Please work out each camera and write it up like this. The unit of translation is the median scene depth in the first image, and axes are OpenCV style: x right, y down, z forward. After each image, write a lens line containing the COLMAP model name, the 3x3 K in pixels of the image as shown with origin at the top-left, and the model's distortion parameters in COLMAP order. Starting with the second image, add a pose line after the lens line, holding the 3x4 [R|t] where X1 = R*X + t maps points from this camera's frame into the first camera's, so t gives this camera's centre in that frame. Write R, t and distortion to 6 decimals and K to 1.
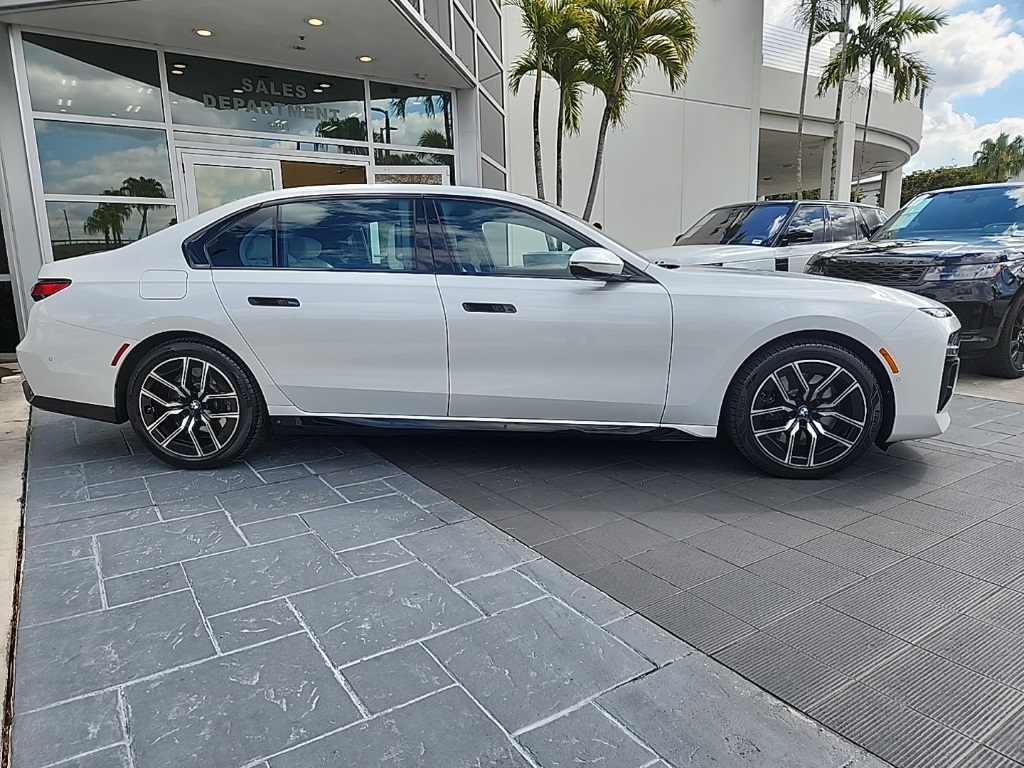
lens RADIAL K [[688.5, 0, 510.5], [0, 688.5, 390.0], [0, 0, 1]] dist [0.077223, -0.069375]
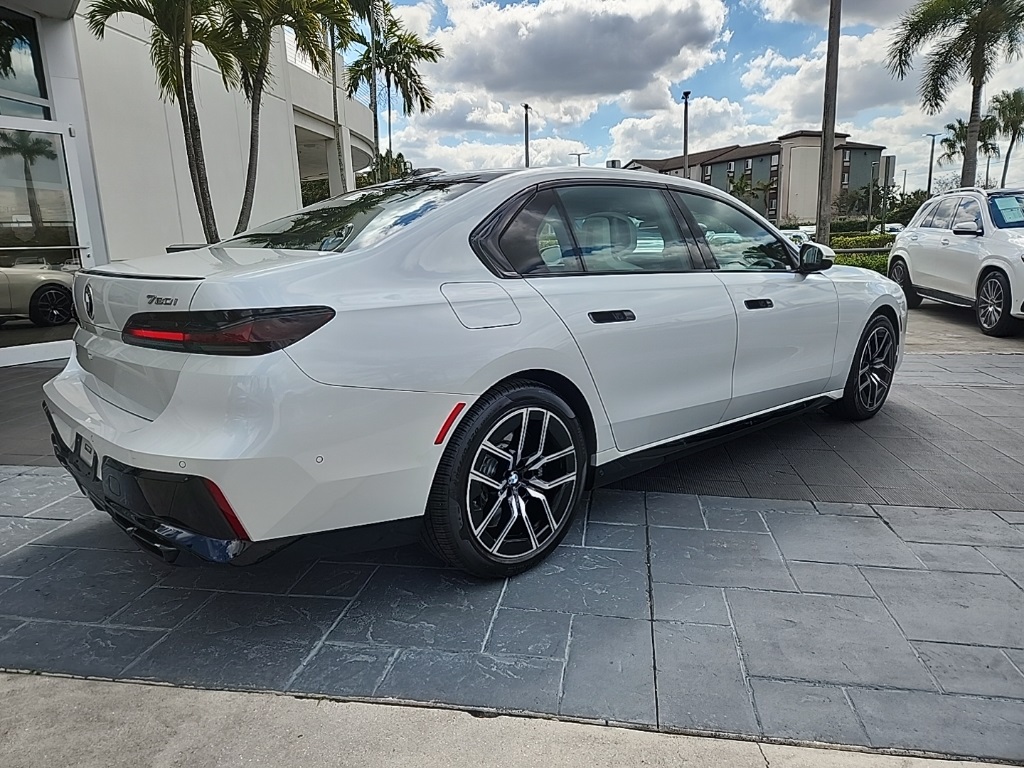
lens RADIAL K [[686.7, 0, 504.9], [0, 686.7, 374.7], [0, 0, 1]] dist [0.090757, -0.087620]
pose [[0.678133, -0.136420, 0.722167, -0.950915], [0.143555, 0.988281, 0.051888, -0.116622], [-0.720782, 0.068483, 0.689770, 0.552308]]
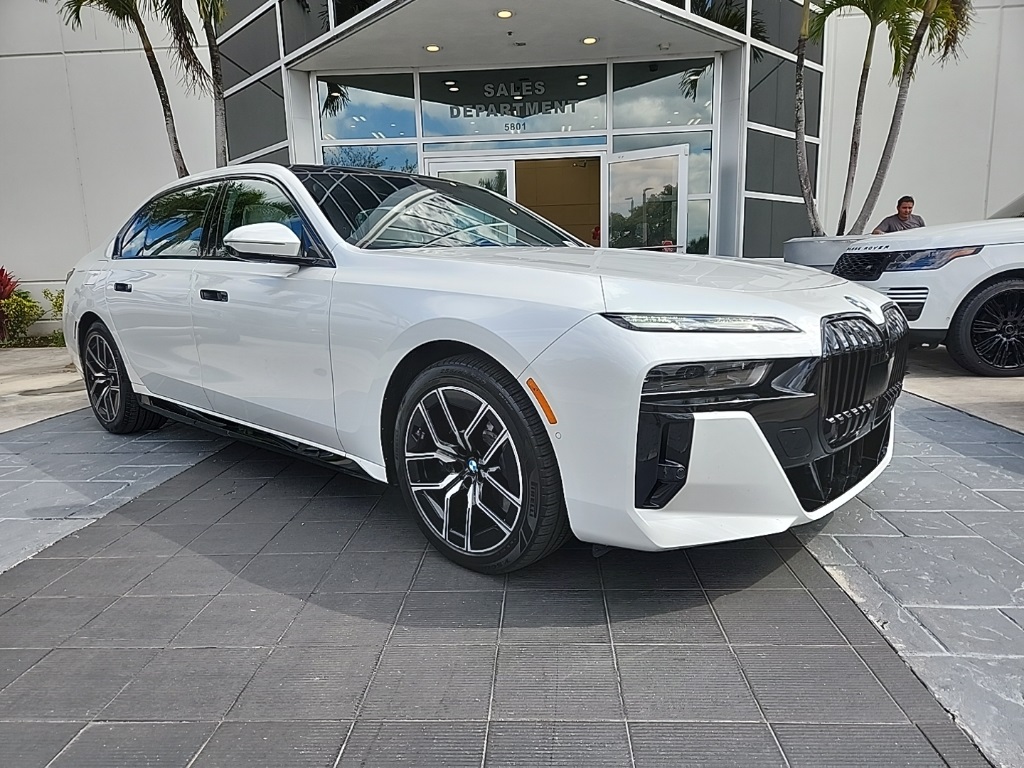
lens RADIAL K [[688.5, 0, 510.5], [0, 688.5, 390.0], [0, 0, 1]] dist [0.077223, -0.069375]
pose [[0.793865, 0.098463, -0.600069, 0.792588], [-0.097586, 0.994643, 0.034105, -0.062722], [0.600213, 0.031483, 0.799221, 0.478854]]
